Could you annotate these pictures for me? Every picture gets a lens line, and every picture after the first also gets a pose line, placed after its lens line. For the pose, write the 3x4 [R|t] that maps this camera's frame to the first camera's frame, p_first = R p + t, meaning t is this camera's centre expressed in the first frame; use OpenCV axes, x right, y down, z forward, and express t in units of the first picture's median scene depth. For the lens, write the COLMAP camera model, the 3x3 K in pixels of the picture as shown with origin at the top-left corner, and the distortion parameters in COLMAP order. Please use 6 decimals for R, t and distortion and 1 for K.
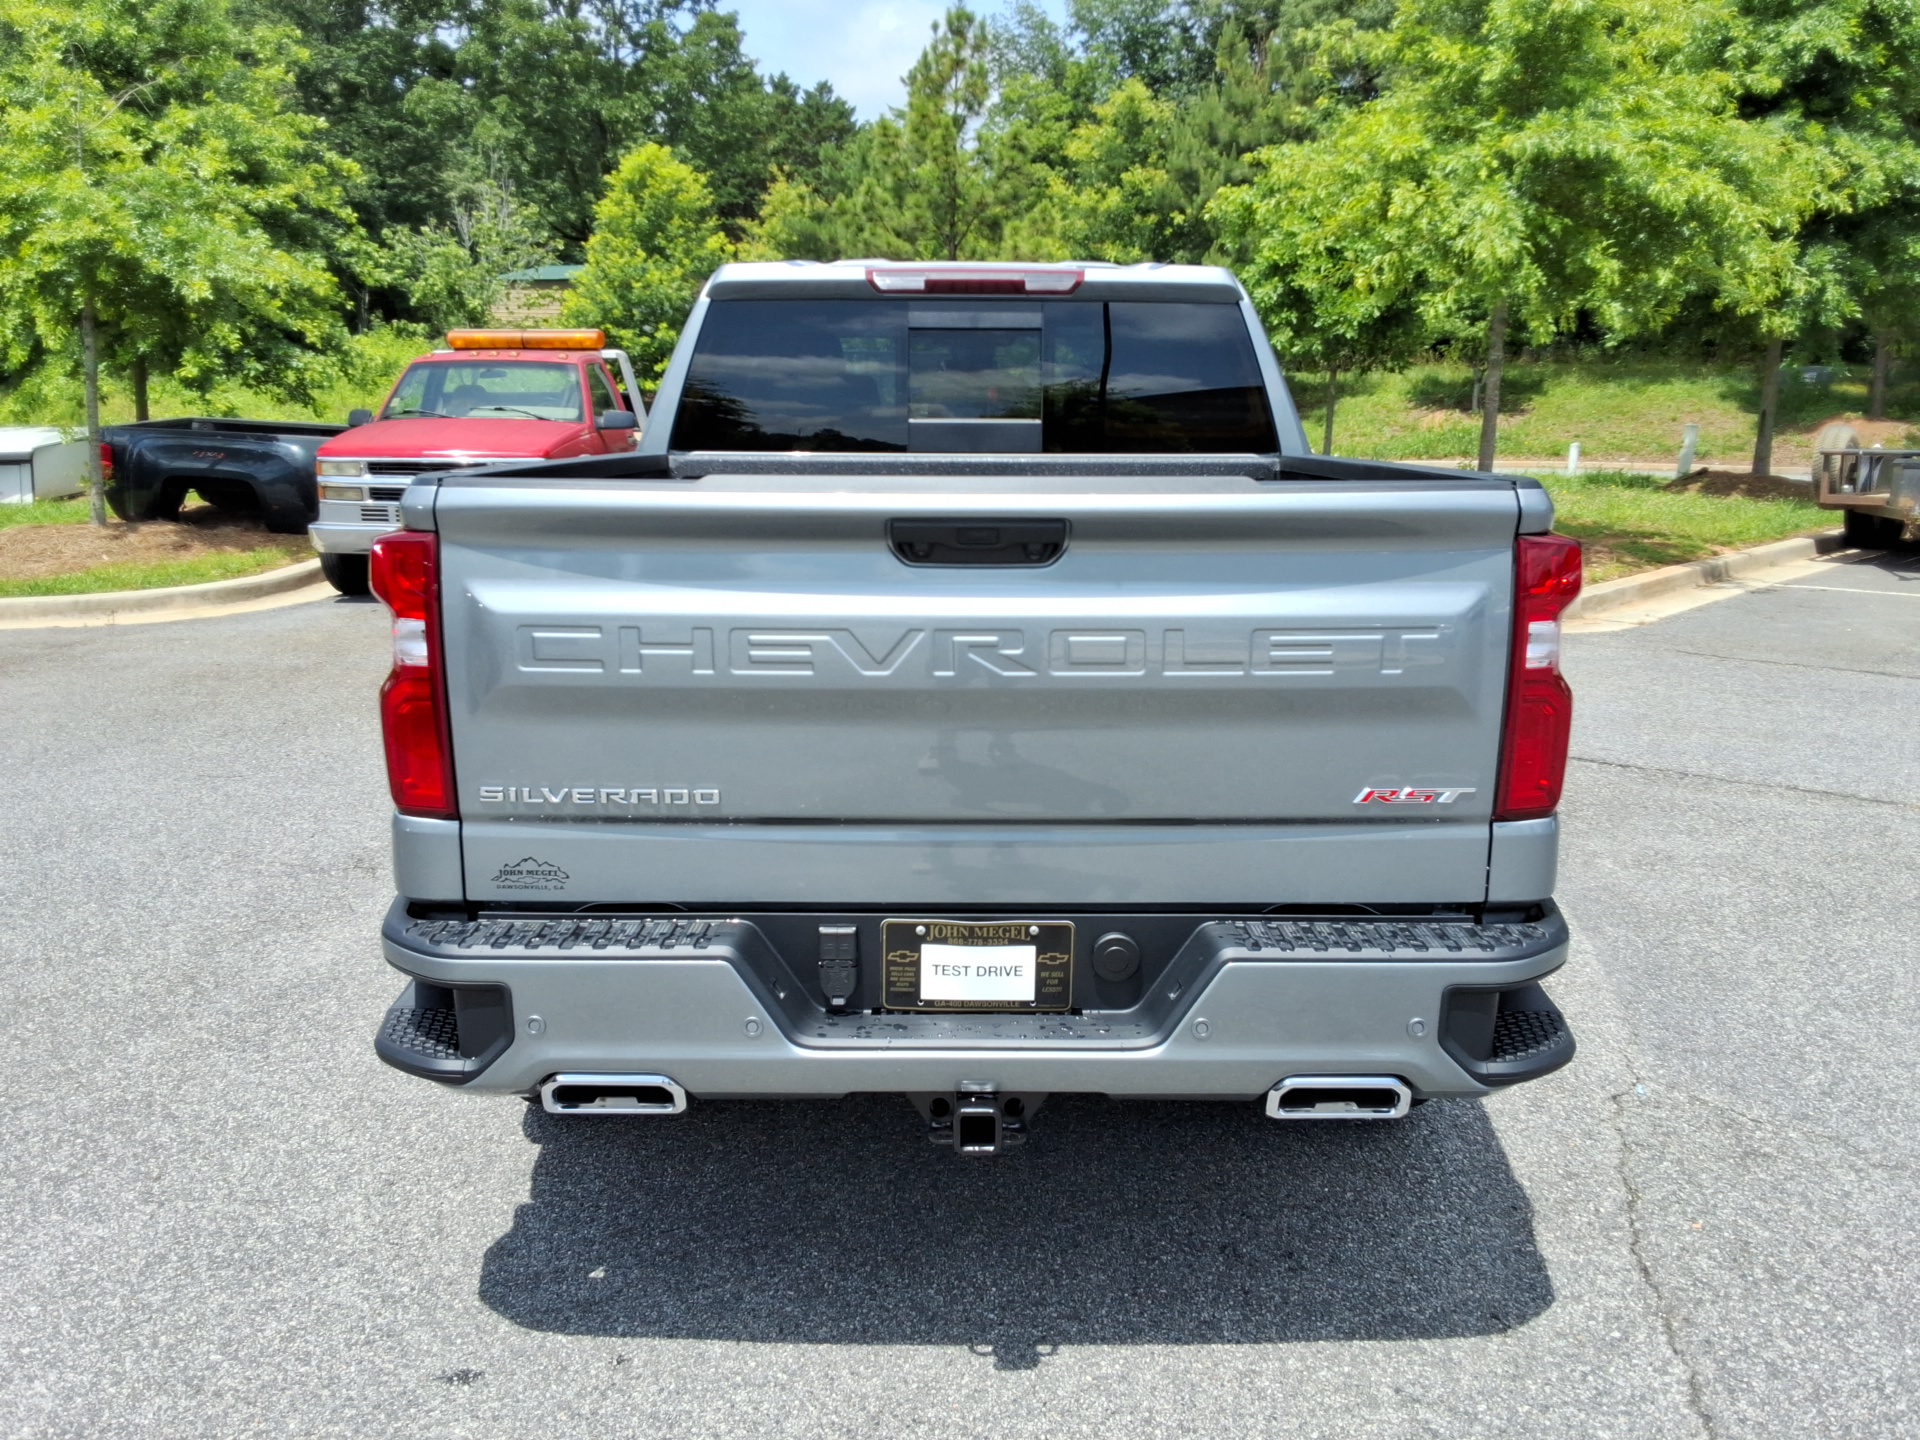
lens RADIAL K [[1547.0, 0, 974.3], [0, 1547.0, 713.1], [0, 0, 1]] dist [0.084219, -0.131430]
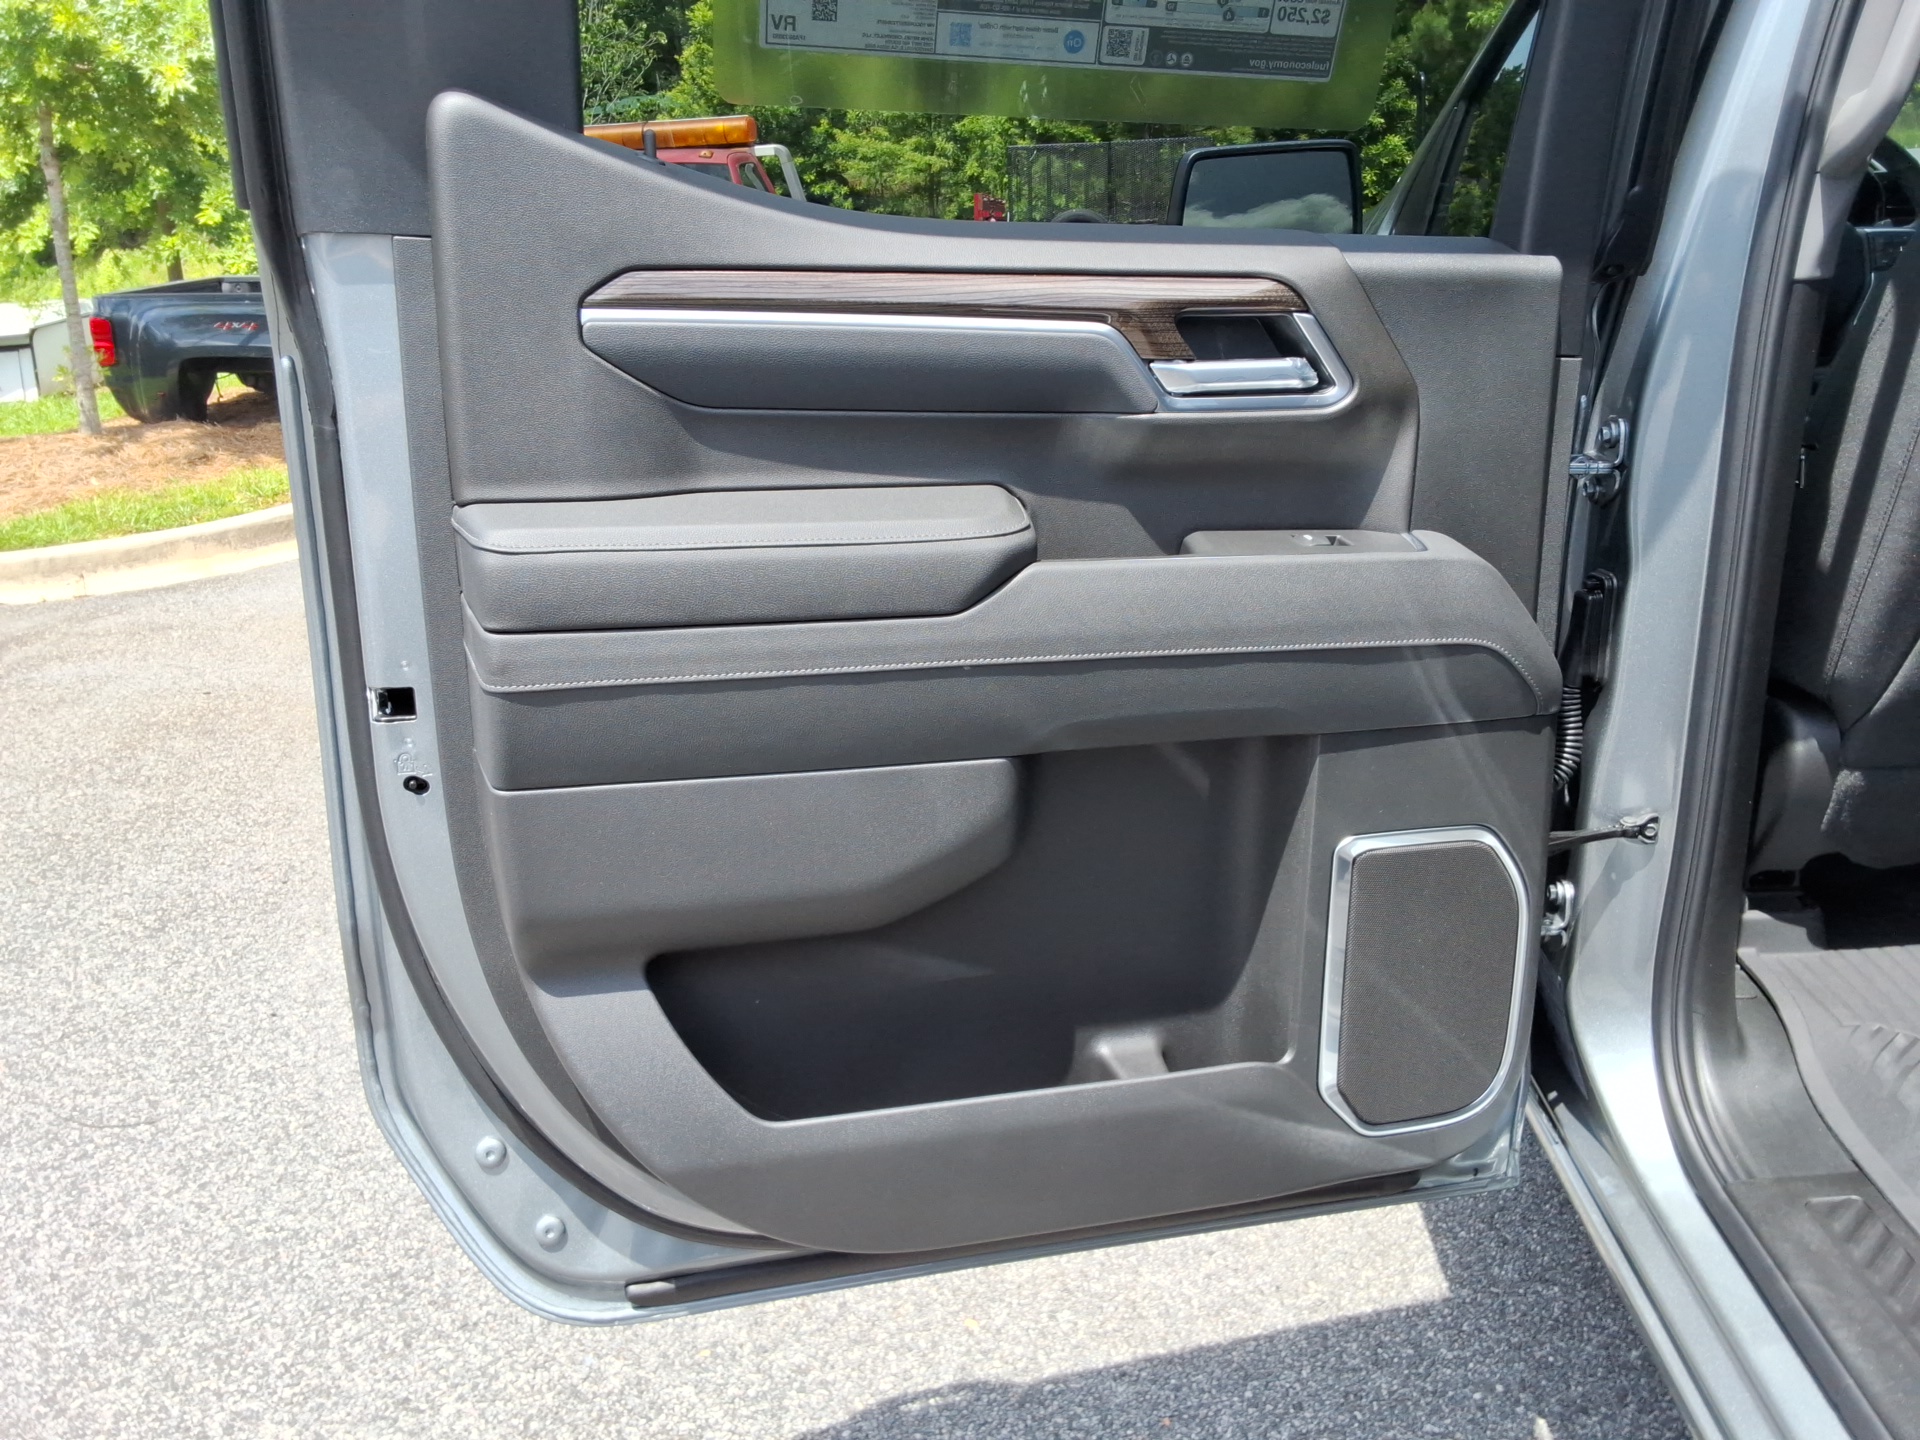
lens RADIAL K [[1539.7, 0, 980.6], [0, 1539.7, 704.0], [0, 0, 1]] dist [0.135173, -0.234665]
pose [[0.997065, -0.036593, -0.067242, -0.097167], [0.043103, 0.994247, 0.098060, -0.045801], [0.063267, -0.100671, 0.992906, 0.274365]]
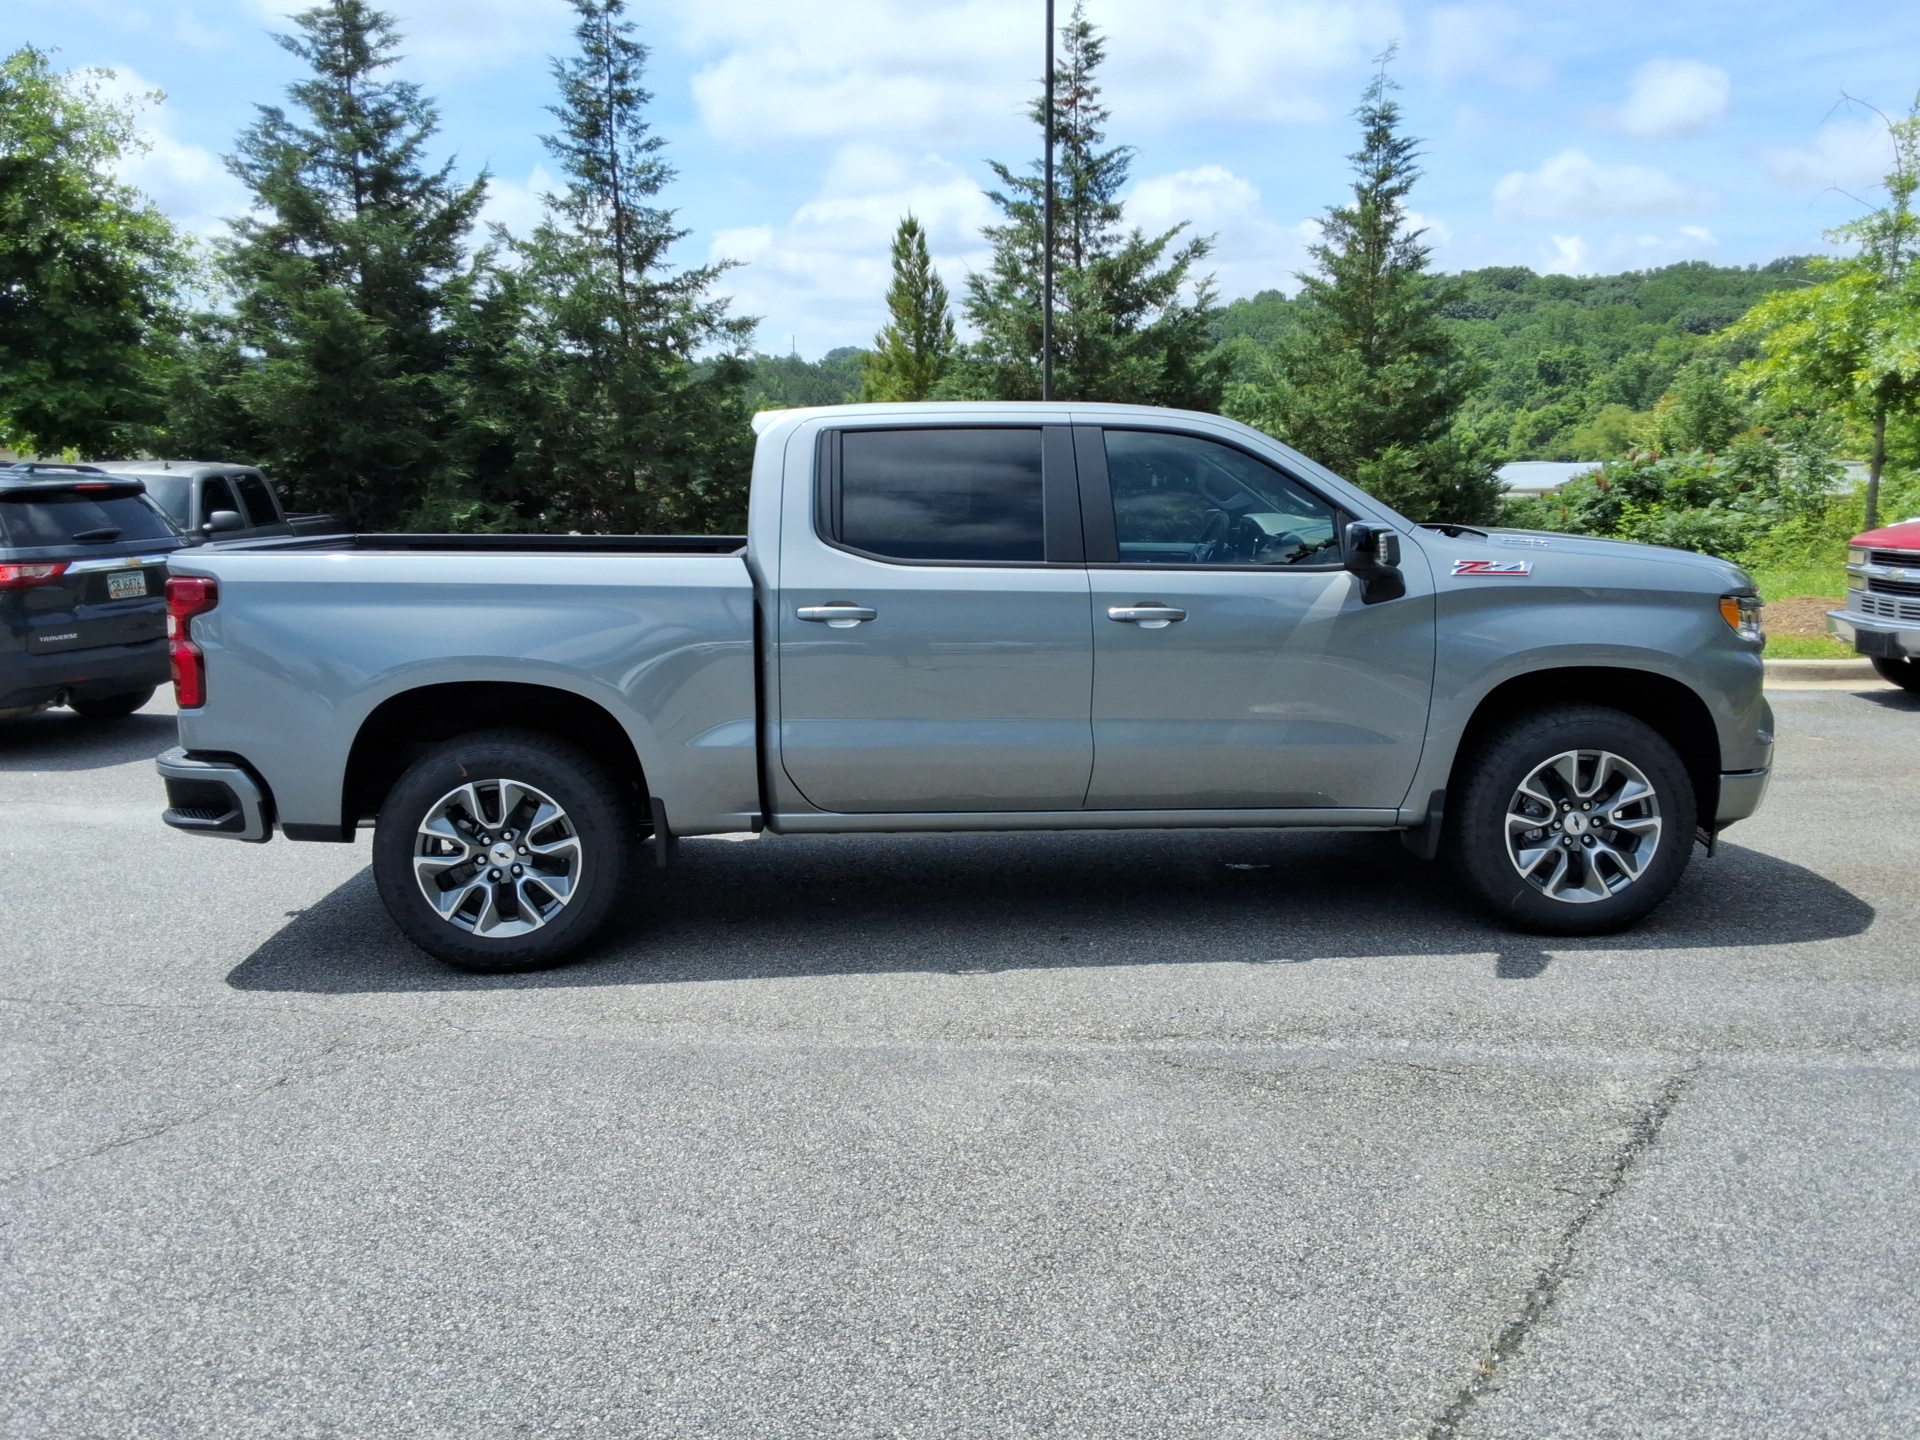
lens RADIAL K [[1535.3, 0, 966.4], [0, 1535.3, 718.1], [0, 0, 1]] dist [0.067729, -0.004458]
pose [[0.057432, 0.146606, -0.987526, 0.437949], [-0.184771, 0.973631, 0.133798, -0.070883], [0.981102, 0.174782, 0.083006, 0.322359]]
